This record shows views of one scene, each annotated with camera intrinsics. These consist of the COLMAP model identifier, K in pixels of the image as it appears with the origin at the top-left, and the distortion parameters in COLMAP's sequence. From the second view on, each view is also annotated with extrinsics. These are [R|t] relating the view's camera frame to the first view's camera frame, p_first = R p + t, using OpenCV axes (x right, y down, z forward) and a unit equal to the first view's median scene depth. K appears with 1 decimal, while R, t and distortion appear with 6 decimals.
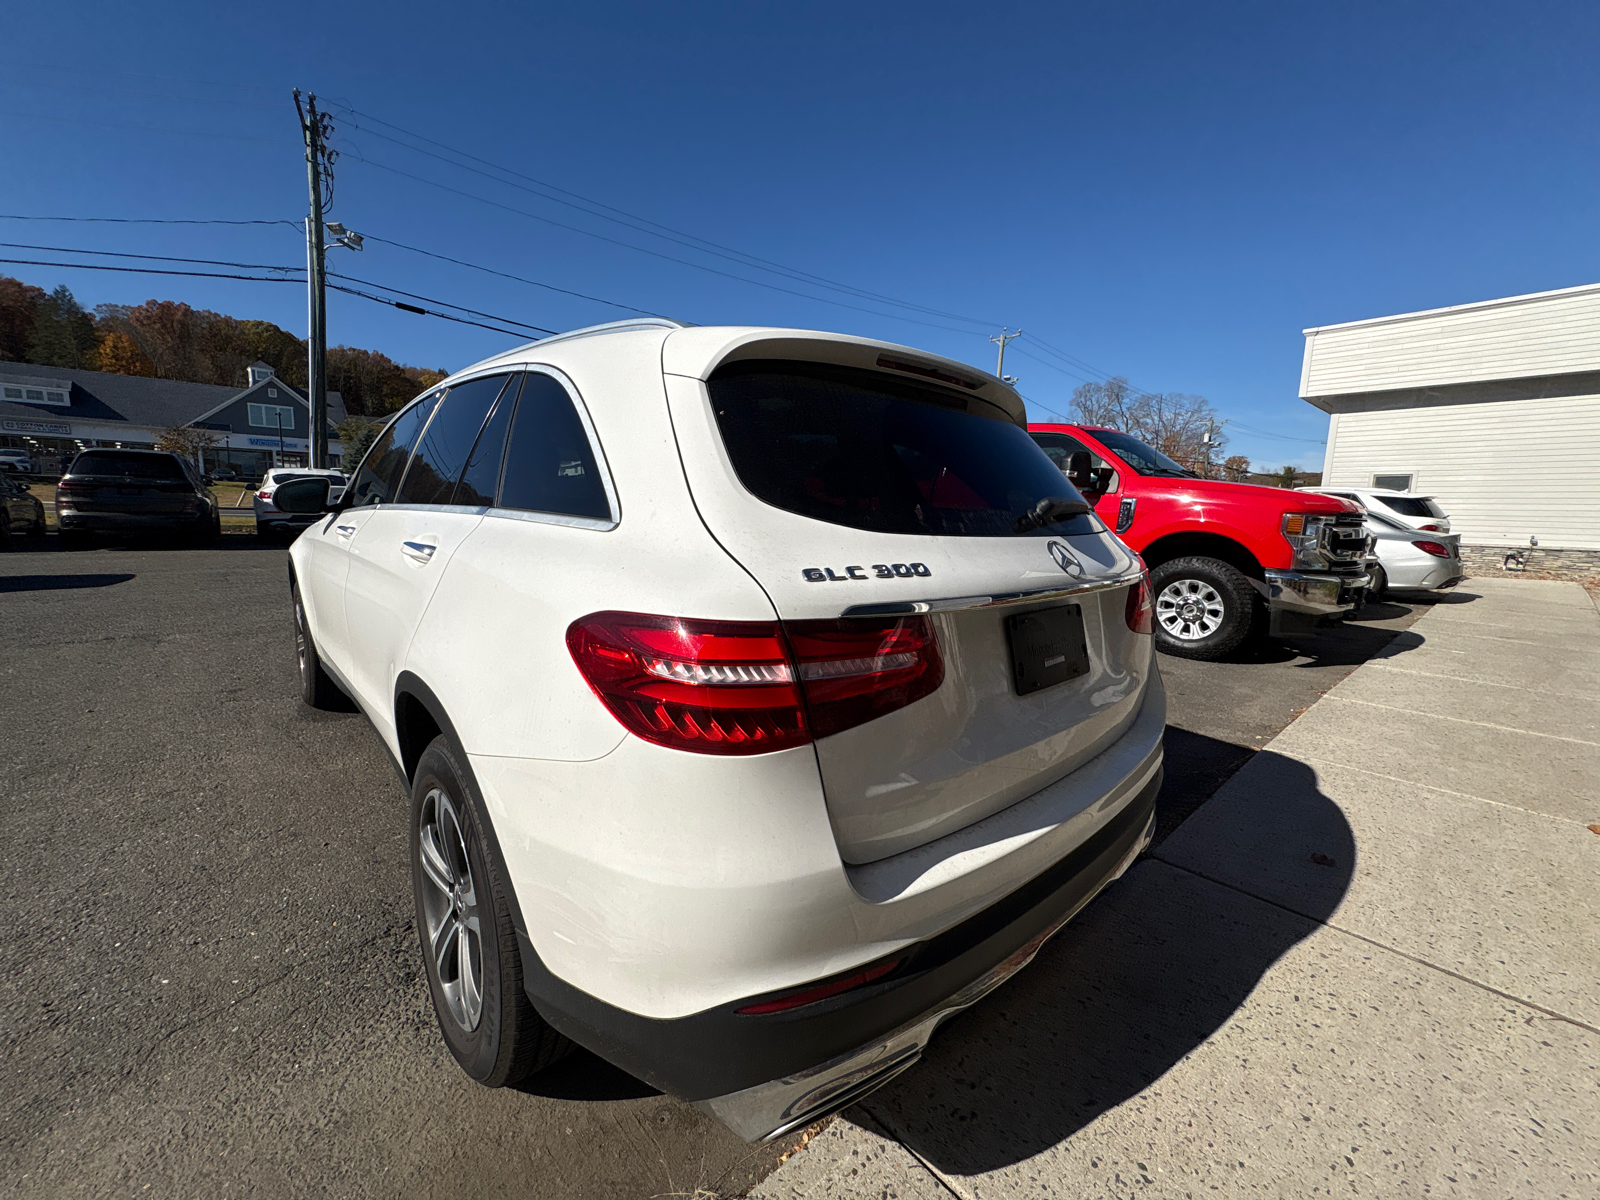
lens RADIAL K [[637.3, 0, 798.1], [0, 637.3, 599.6], [0, 0, 1]] dist [-0.000122, -0.000316]
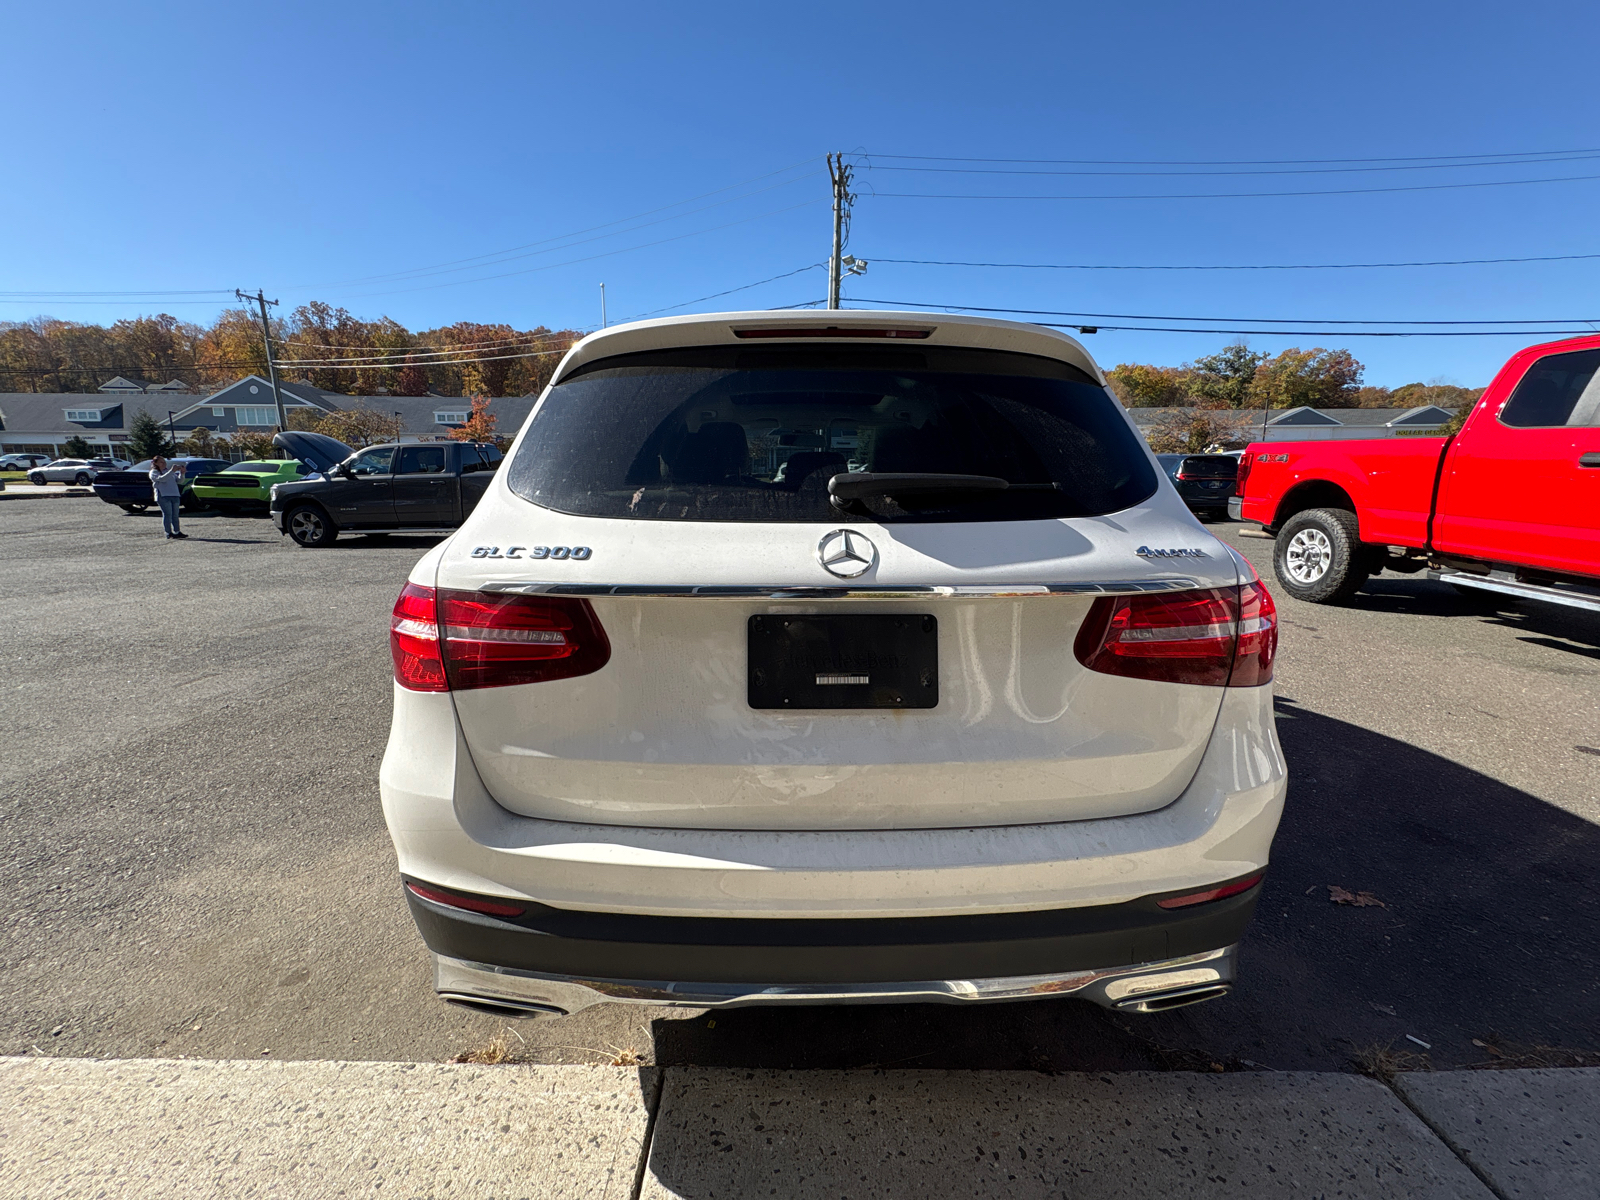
lens RADIAL K [[636.9, 0, 796.6], [0, 636.9, 600.4], [0, 0, 1]] dist [0.000604, -0.000388]
pose [[0.749073, 0.097633, -0.655253, 0.231436], [-0.076928, 0.995209, 0.060344, -0.012479], [0.658005, 0.005205, 0.752995, 0.095803]]
